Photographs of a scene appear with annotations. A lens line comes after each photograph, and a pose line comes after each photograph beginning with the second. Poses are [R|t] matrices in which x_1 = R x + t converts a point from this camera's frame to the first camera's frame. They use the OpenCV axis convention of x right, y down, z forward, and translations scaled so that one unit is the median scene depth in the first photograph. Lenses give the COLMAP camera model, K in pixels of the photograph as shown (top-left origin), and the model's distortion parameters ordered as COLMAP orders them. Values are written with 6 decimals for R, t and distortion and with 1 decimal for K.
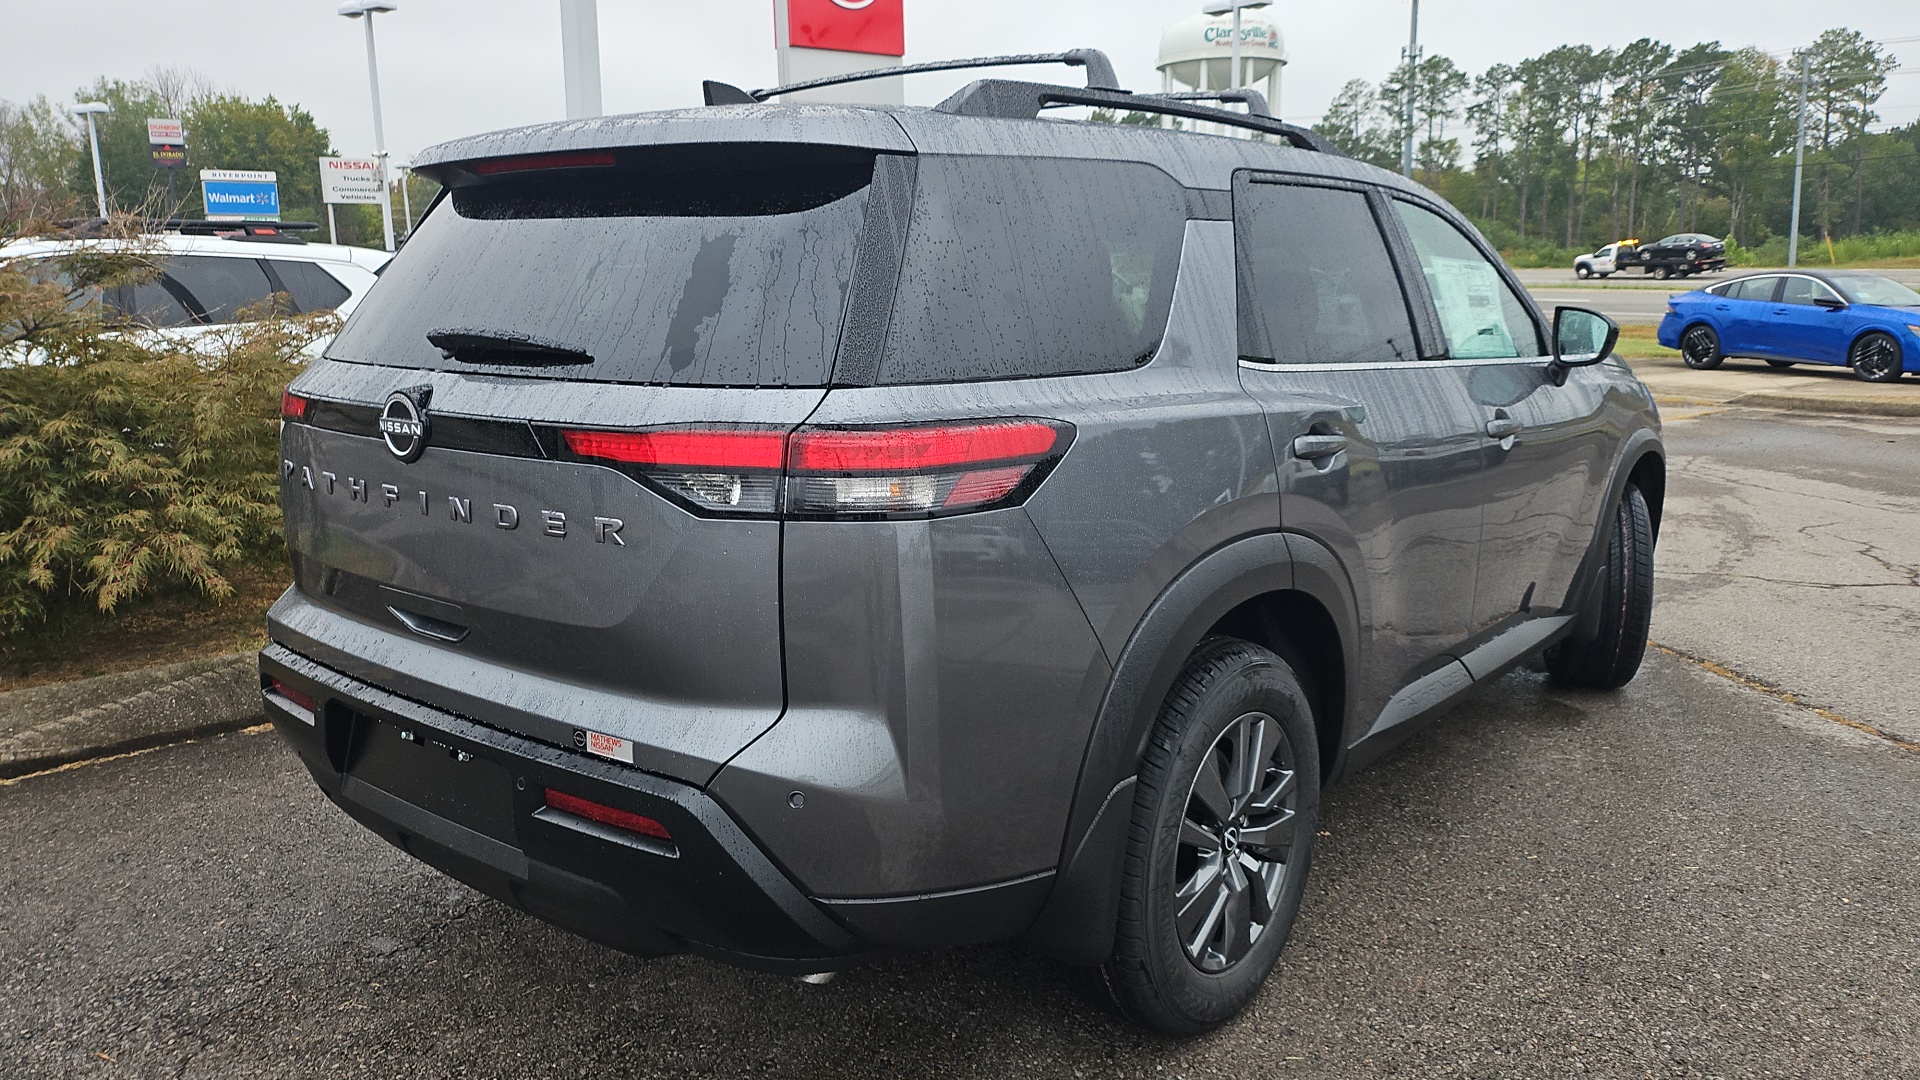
lens RADIAL K [[1362.9, 0, 960.0], [0, 1362.9, 540.0], [0, 0, 1]] dist [0.004908, -0.003290]
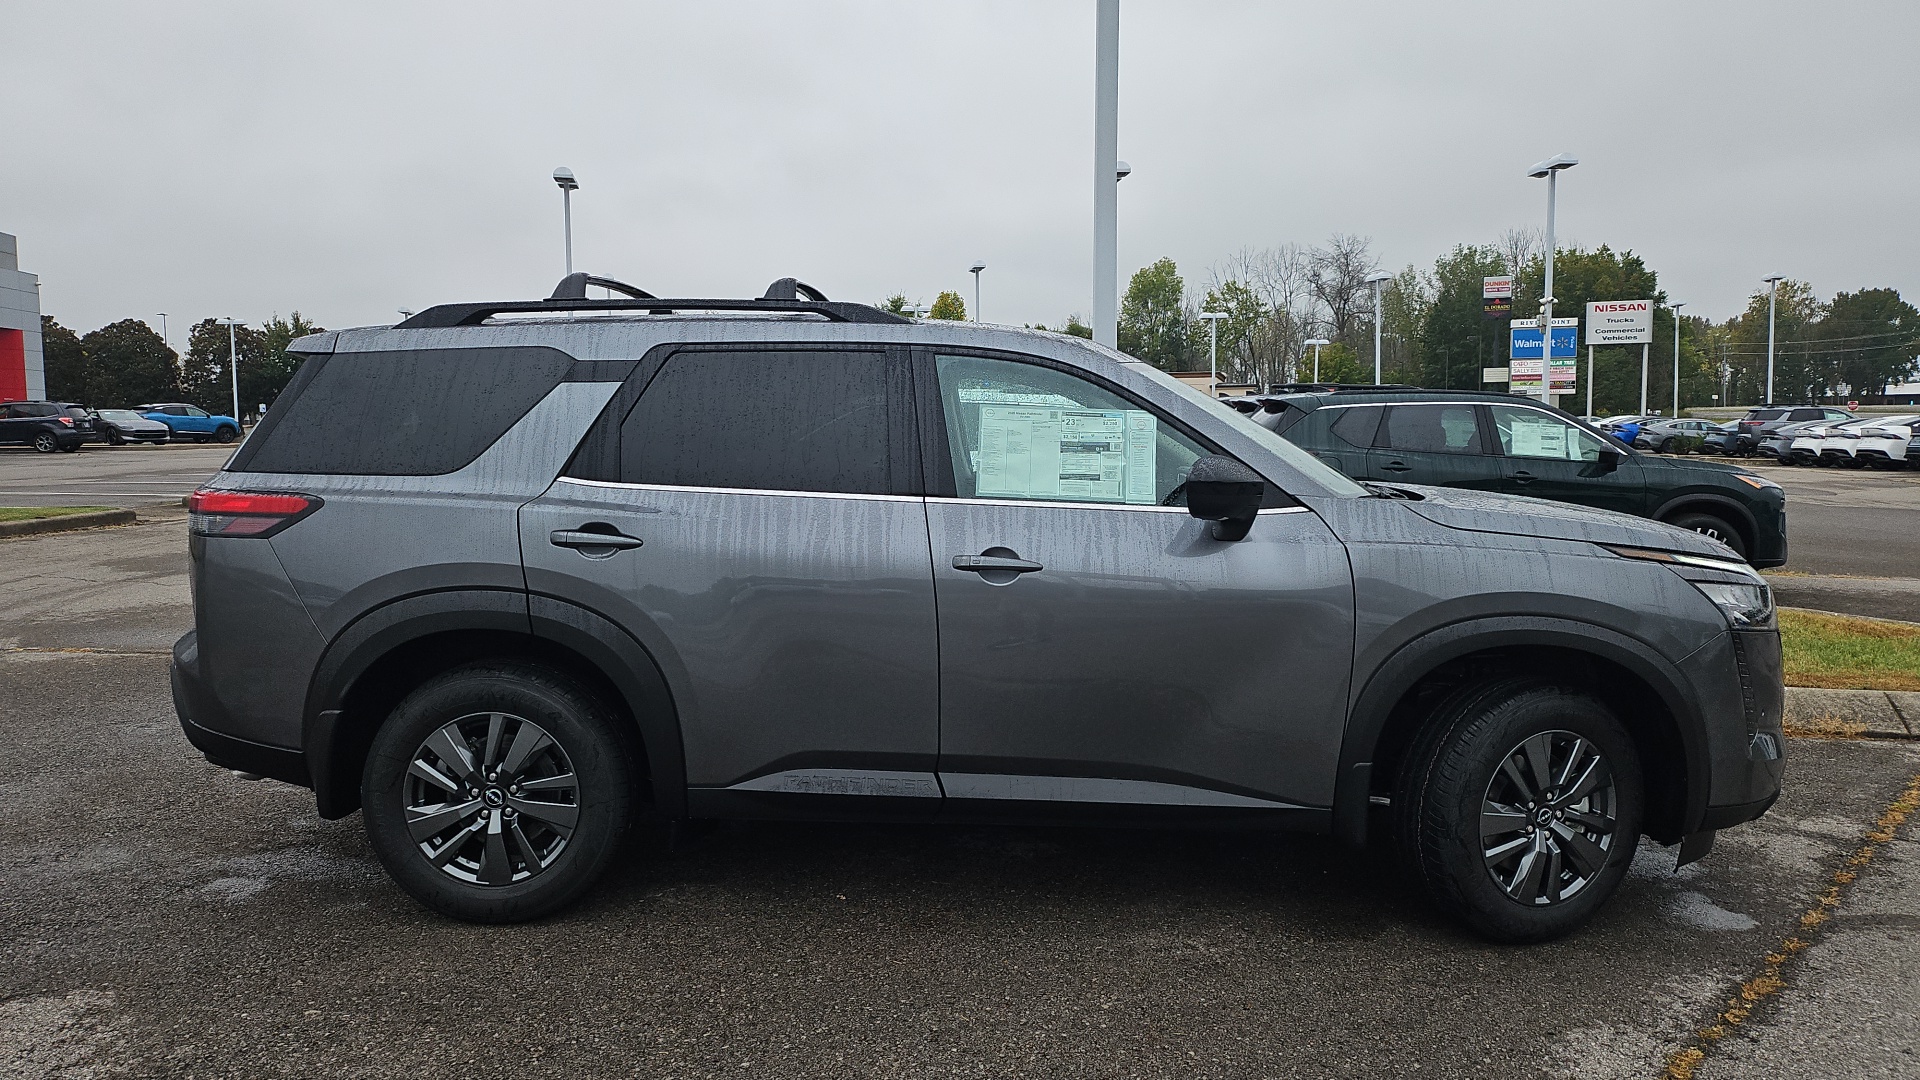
lens RADIAL K [[1298.4, 0, 960.0], [0, 1298.4, 540.0], [0, 0, 1]] dist [0.069798, 0.000362]
pose [[0.623906, 0.079520, -0.777444, 0.895723], [-0.153282, 0.987938, -0.021961, -0.057179], [0.766320, 0.132870, 0.628569, 0.261905]]
